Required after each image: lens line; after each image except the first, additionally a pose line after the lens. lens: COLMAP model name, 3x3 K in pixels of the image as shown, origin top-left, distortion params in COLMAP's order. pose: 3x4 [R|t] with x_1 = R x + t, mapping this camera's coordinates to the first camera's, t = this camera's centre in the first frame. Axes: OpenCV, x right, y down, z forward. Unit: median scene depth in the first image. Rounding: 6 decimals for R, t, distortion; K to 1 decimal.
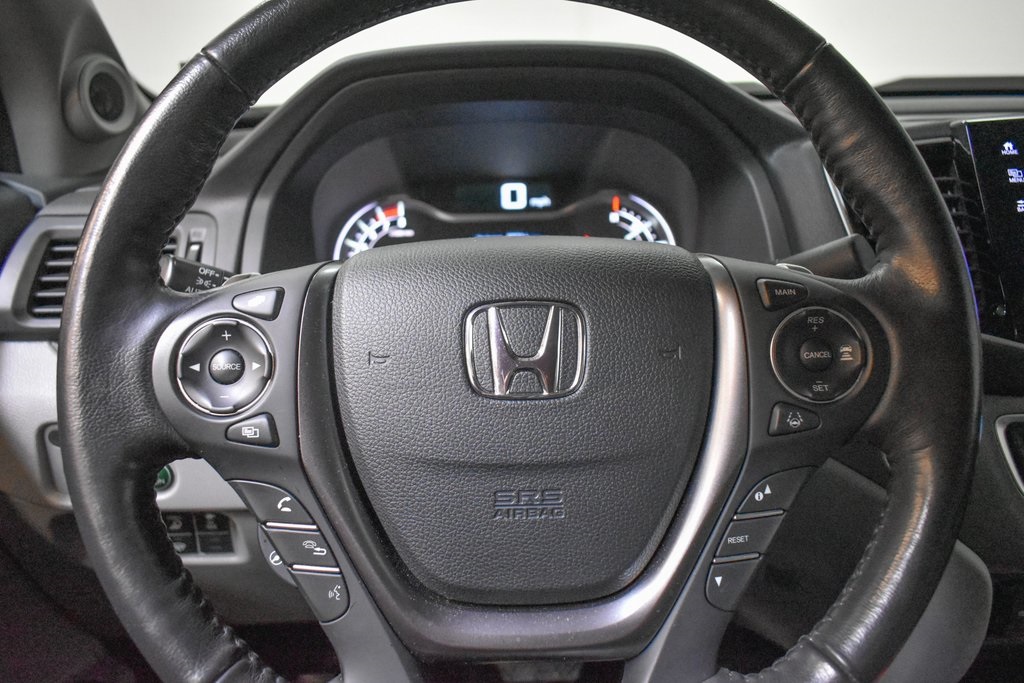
lens RADIAL K [[763.2, 0, 519.3], [0, 763.2, 320.5], [0, 0, 1]] dist [-0.021384, 0.007087]
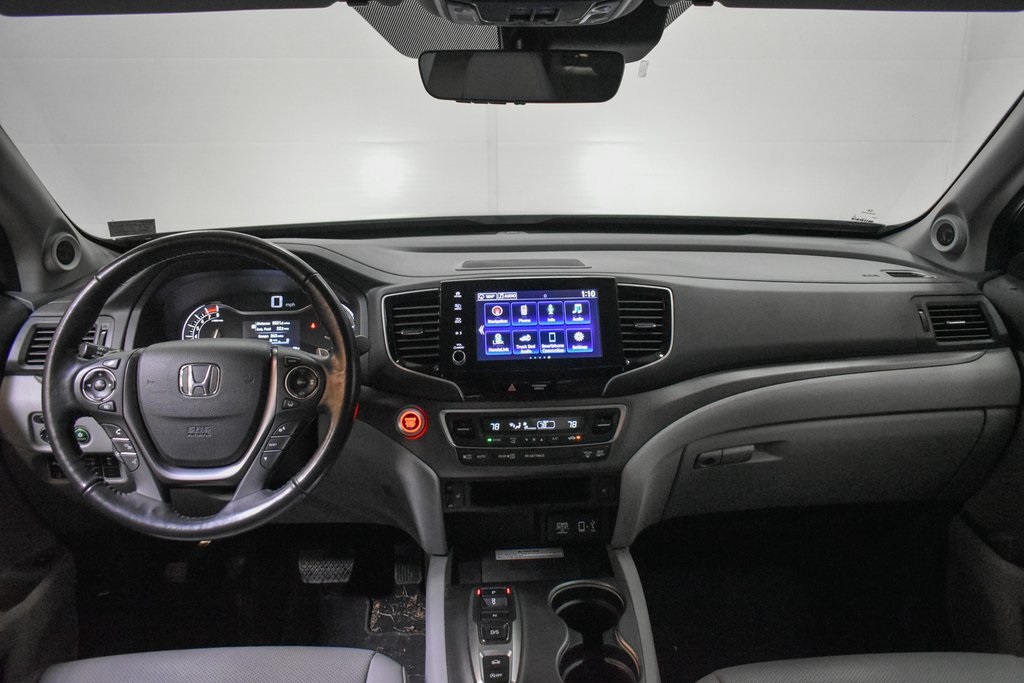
lens RADIAL K [[763.2, 0, 518.7], [0, 763.2, 324.5], [0, 0, 1]] dist [-0.021384, 0.007087]
pose [[0.999422, 0.007879, 0.033060, 1.129400], [-0.006614, 0.999248, -0.038201, -0.072378], [-0.033337, 0.037961, 0.998723, -1.986352]]
